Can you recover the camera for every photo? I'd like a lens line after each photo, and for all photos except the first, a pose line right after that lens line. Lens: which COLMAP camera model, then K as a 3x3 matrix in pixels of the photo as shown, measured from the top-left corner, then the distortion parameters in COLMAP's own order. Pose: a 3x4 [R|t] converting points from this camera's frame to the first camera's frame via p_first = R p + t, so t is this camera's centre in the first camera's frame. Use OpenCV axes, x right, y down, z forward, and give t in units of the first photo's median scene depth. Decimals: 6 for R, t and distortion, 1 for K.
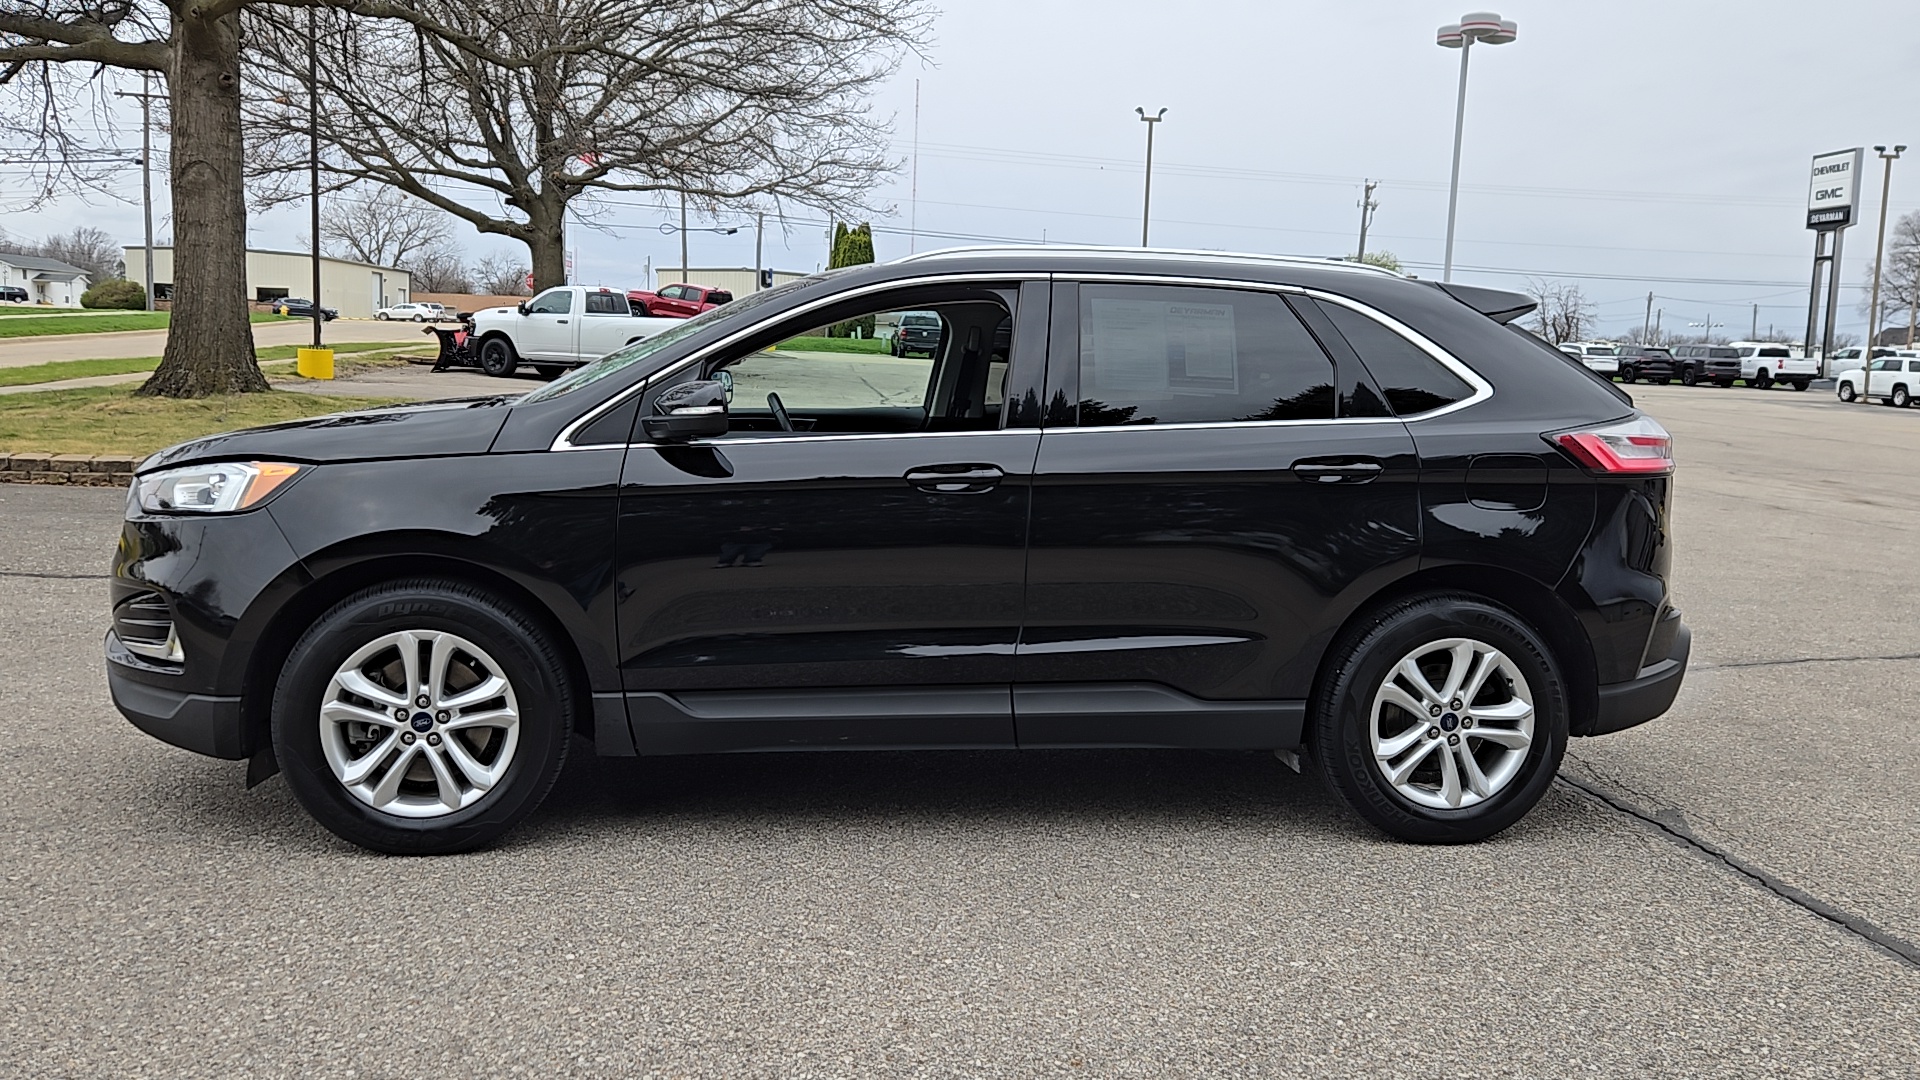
lens RADIAL K [[1637.0, 0, 960.0], [0, 1637.0, 540.0], [0, 0, 1]] dist [0.025026, -0.008023]
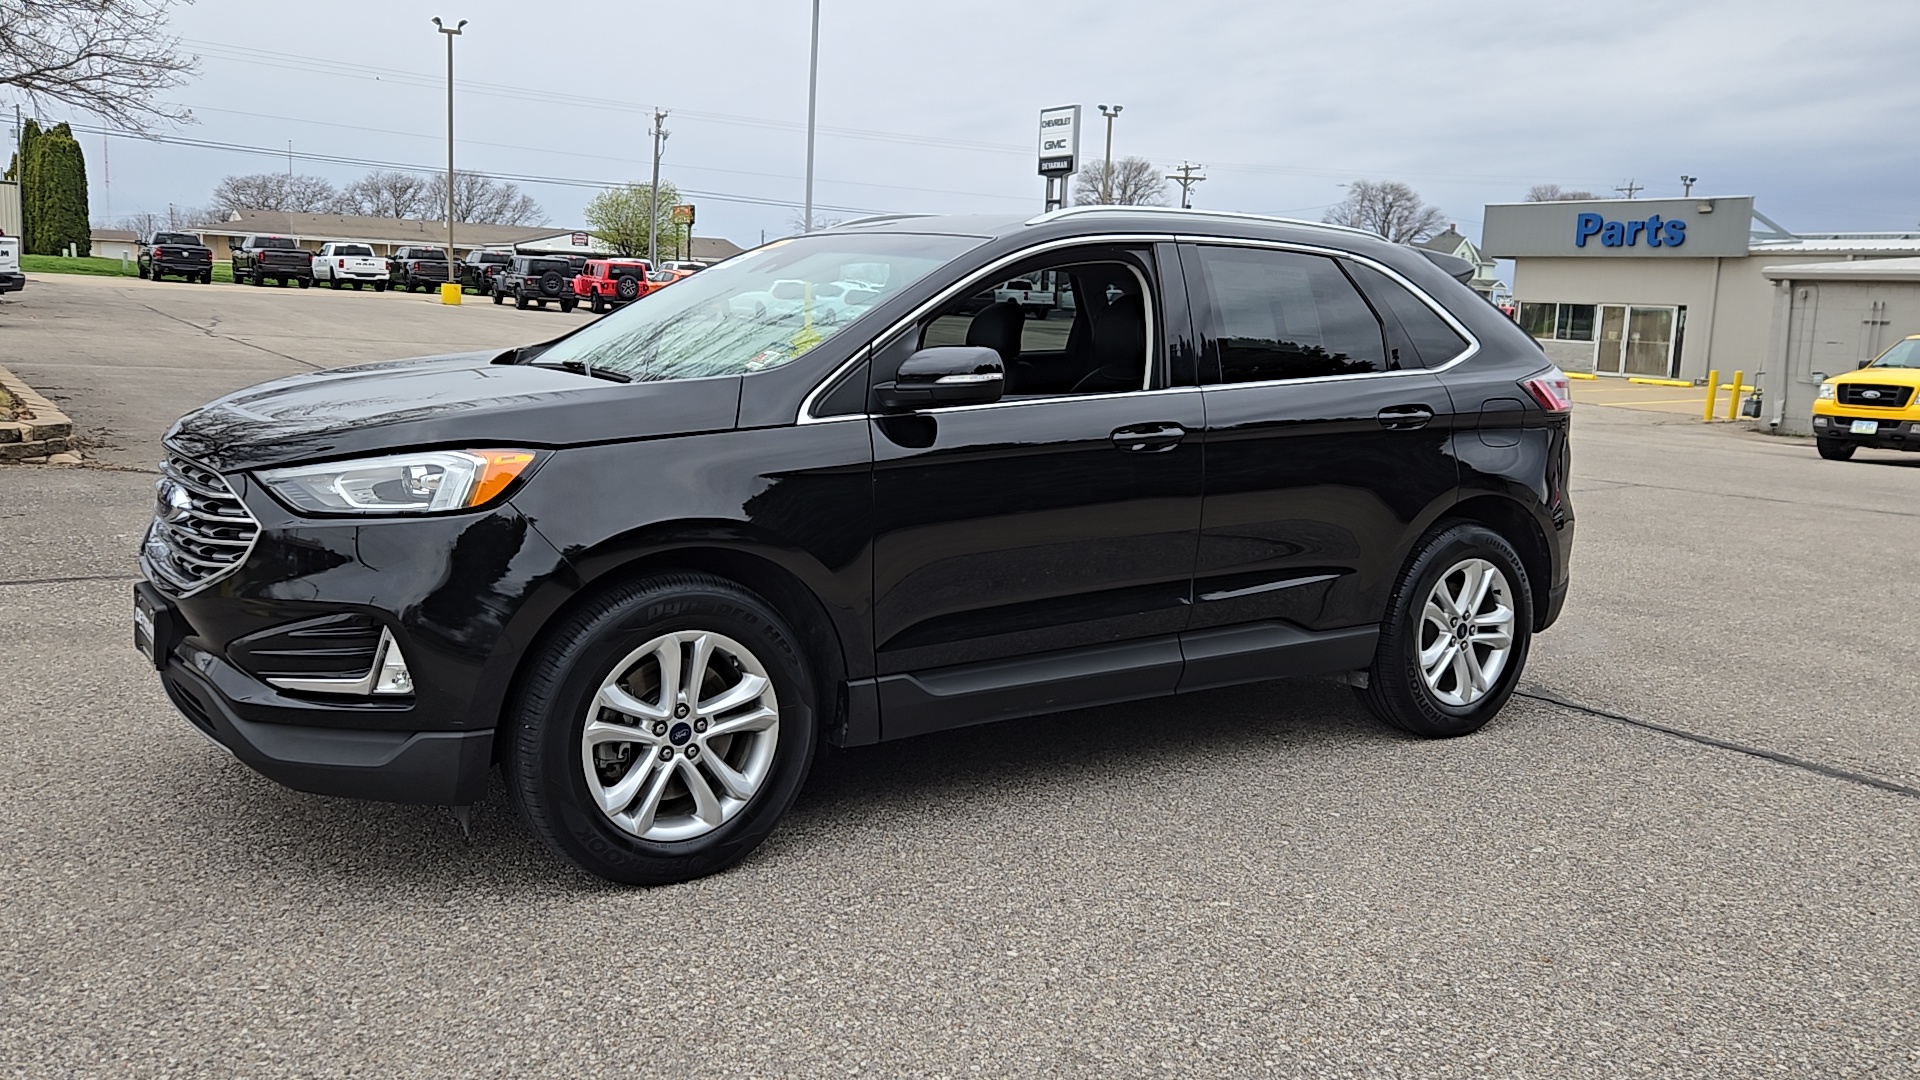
lens RADIAL K [[1637.0, 0, 960.0], [0, 1637.0, 540.0], [0, 0, 1]] dist [0.025026, -0.008023]
pose [[0.889694, -0.064659, 0.451956, -0.564493], [0.044153, 0.997466, 0.055786, -0.035490], [-0.454418, -0.029677, 0.890294, 0.136605]]
